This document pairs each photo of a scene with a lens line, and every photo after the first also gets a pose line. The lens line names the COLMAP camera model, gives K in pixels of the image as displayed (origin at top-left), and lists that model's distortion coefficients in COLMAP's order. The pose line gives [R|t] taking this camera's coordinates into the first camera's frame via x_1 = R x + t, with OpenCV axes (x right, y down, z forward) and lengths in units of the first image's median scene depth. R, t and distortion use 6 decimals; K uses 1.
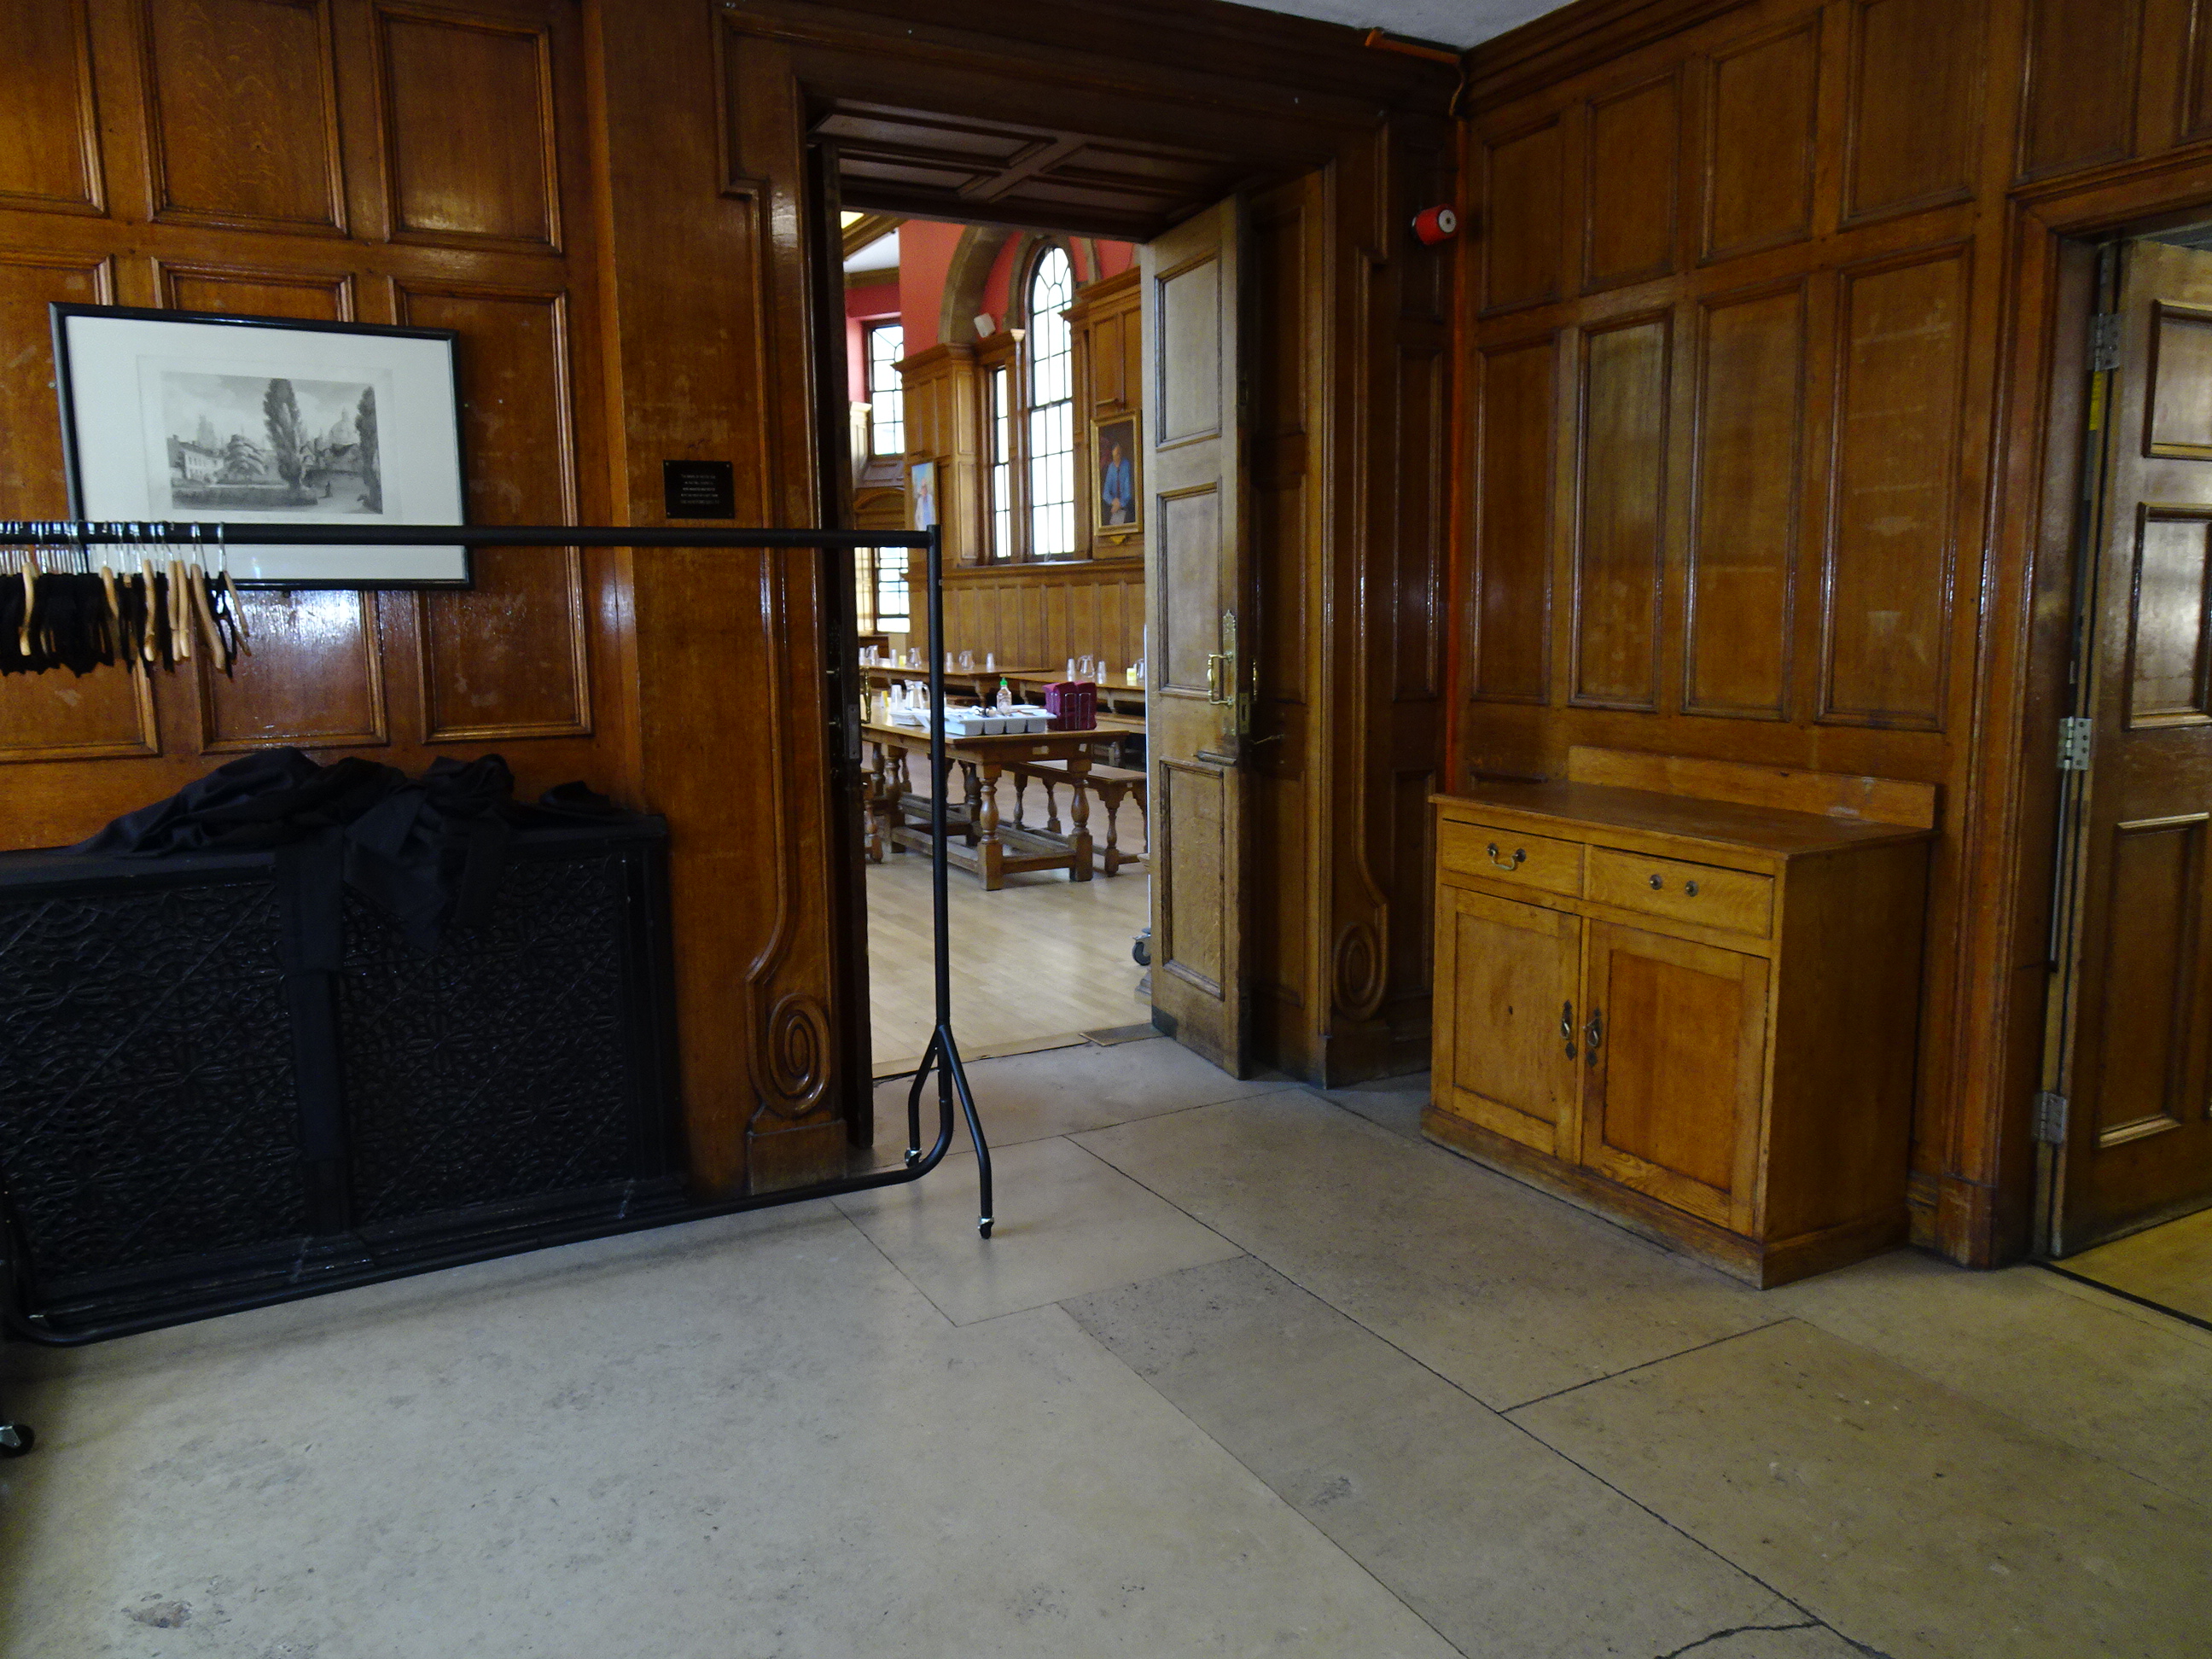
lens RADIAL K [[1568.6, 0, 1117.6], [0, 1568.6, 820.9], [0, 0, 1]] dist [0.009753, -0.006871]
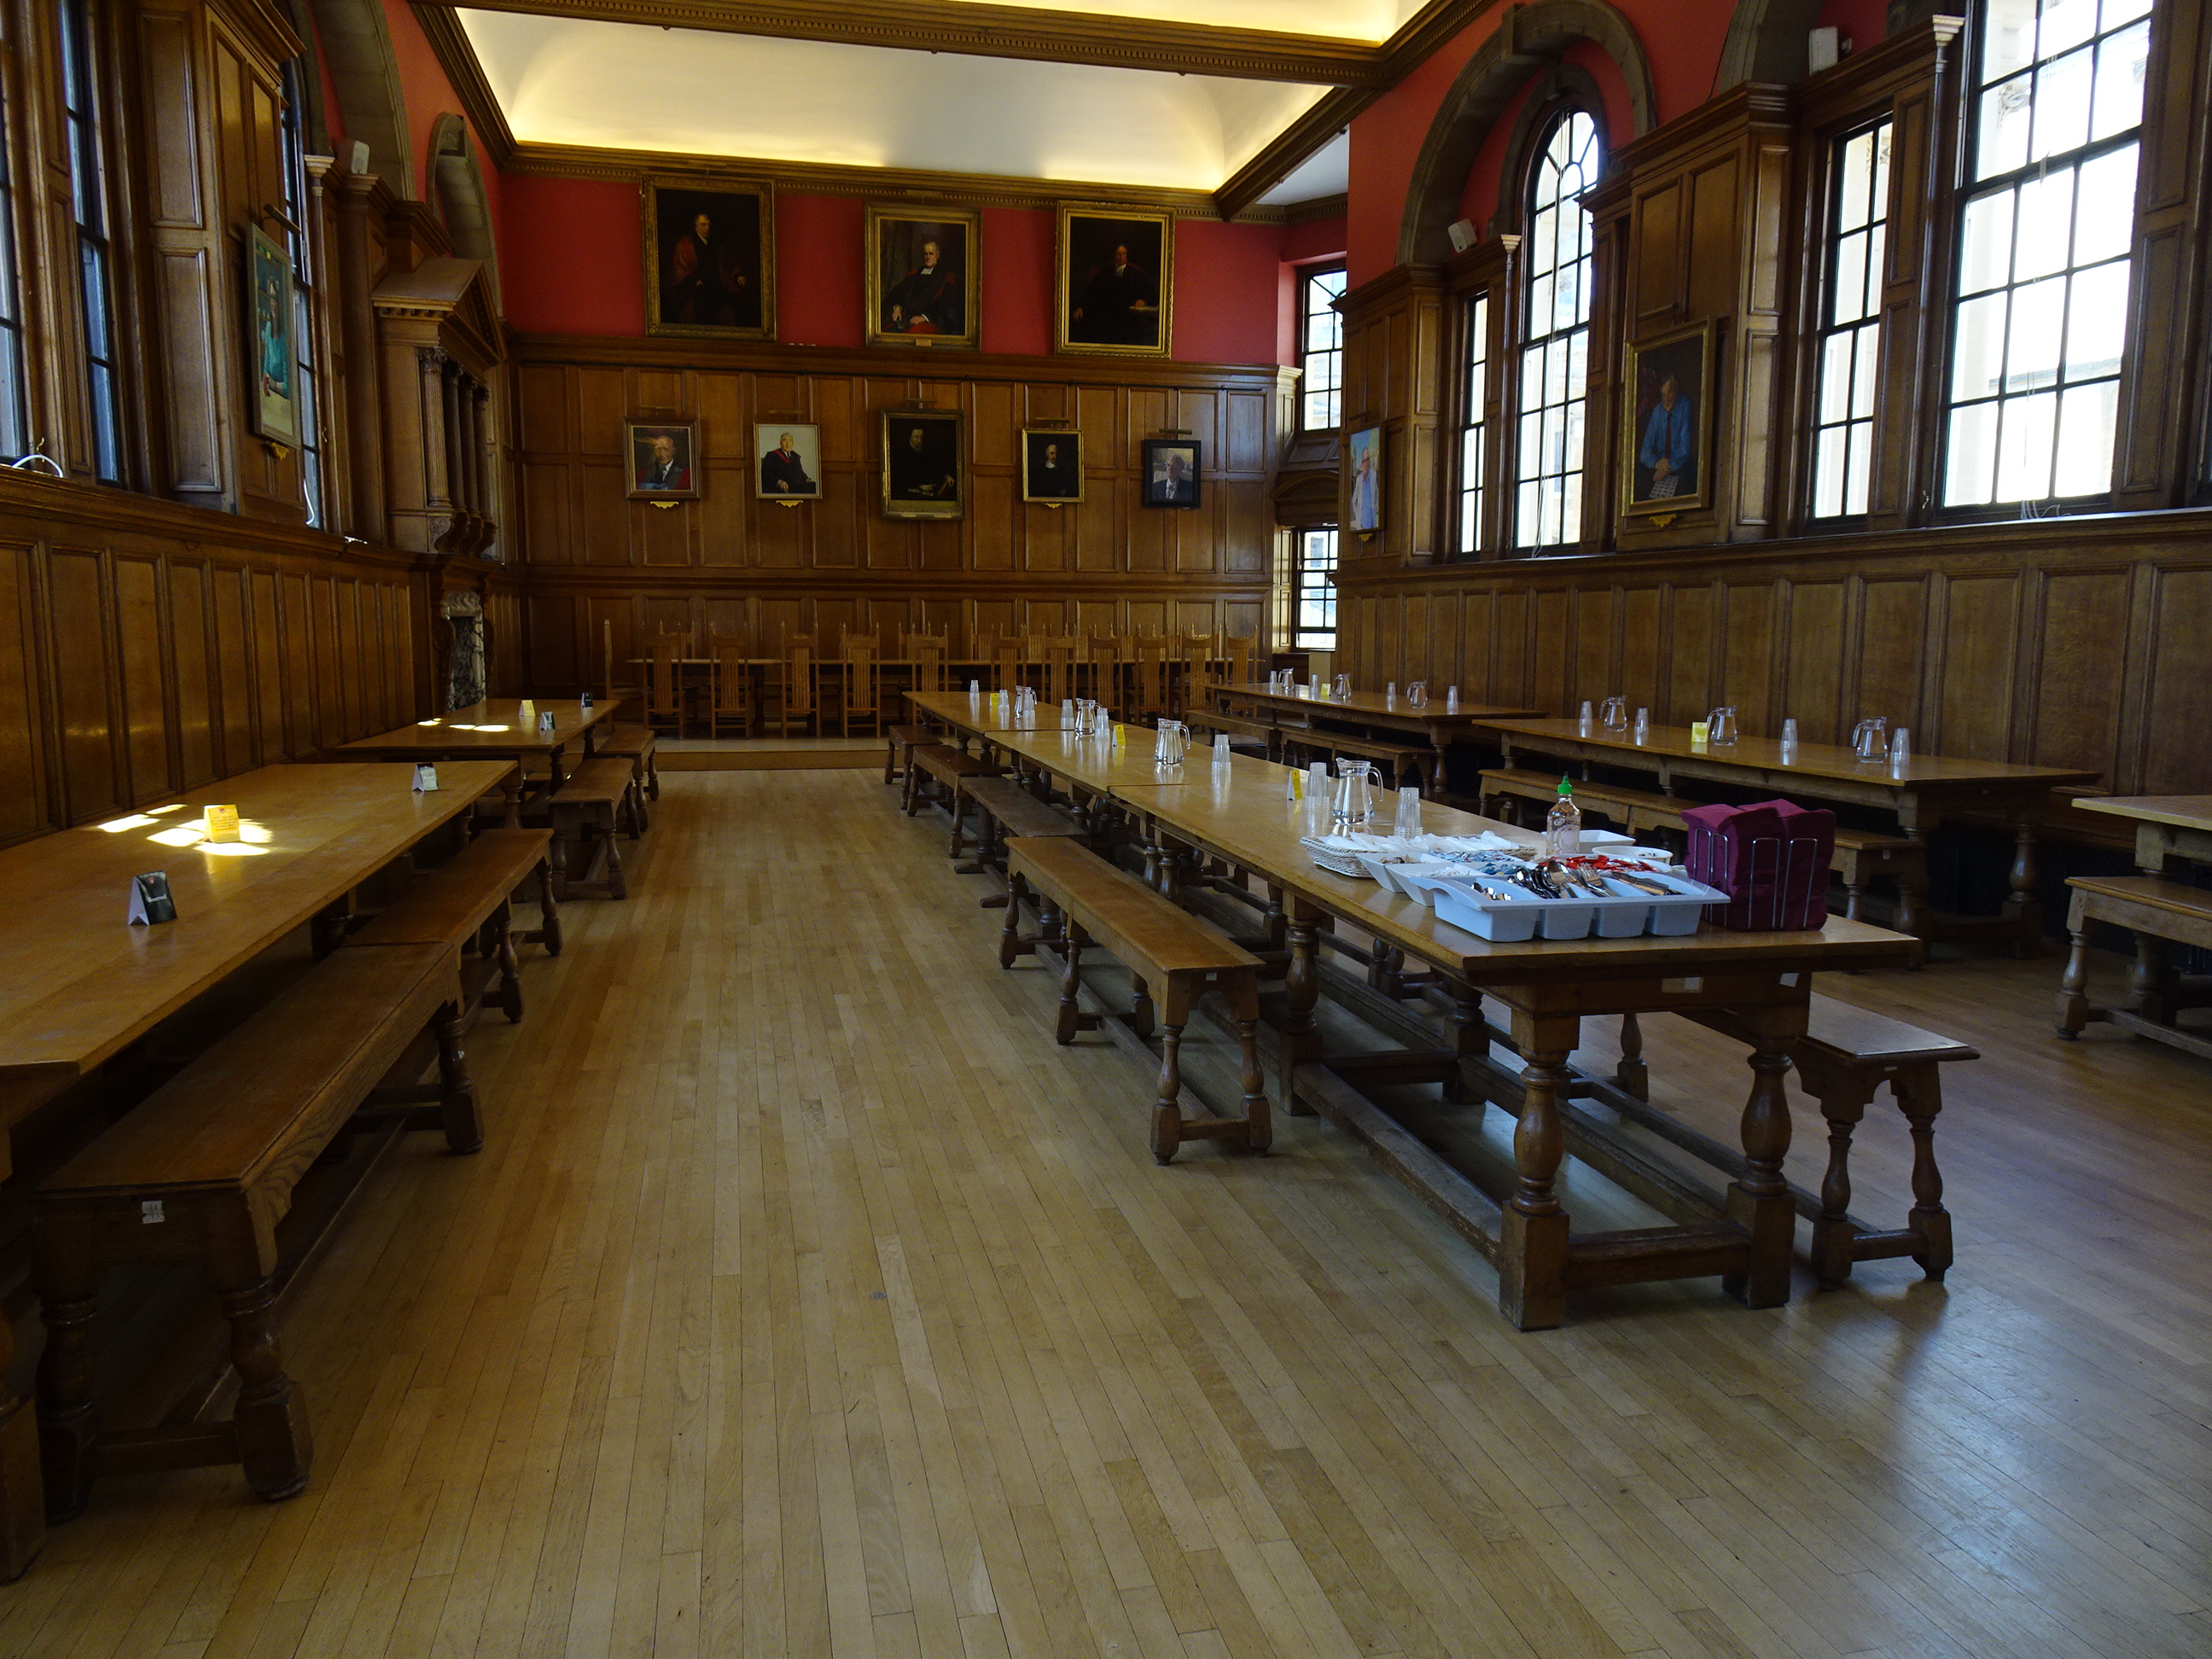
lens RADIAL K [[1568.6, 0, 1107.1], [0, 1568.6, 827.3], [0, 0, 1]] dist [0.009753, -0.006871]
pose [[0.963327, 0.050915, -0.263457, -0.038450], [-0.051962, 0.998645, 0.002998, -0.034781], [0.263252, 0.010801, 0.964667, 0.261417]]
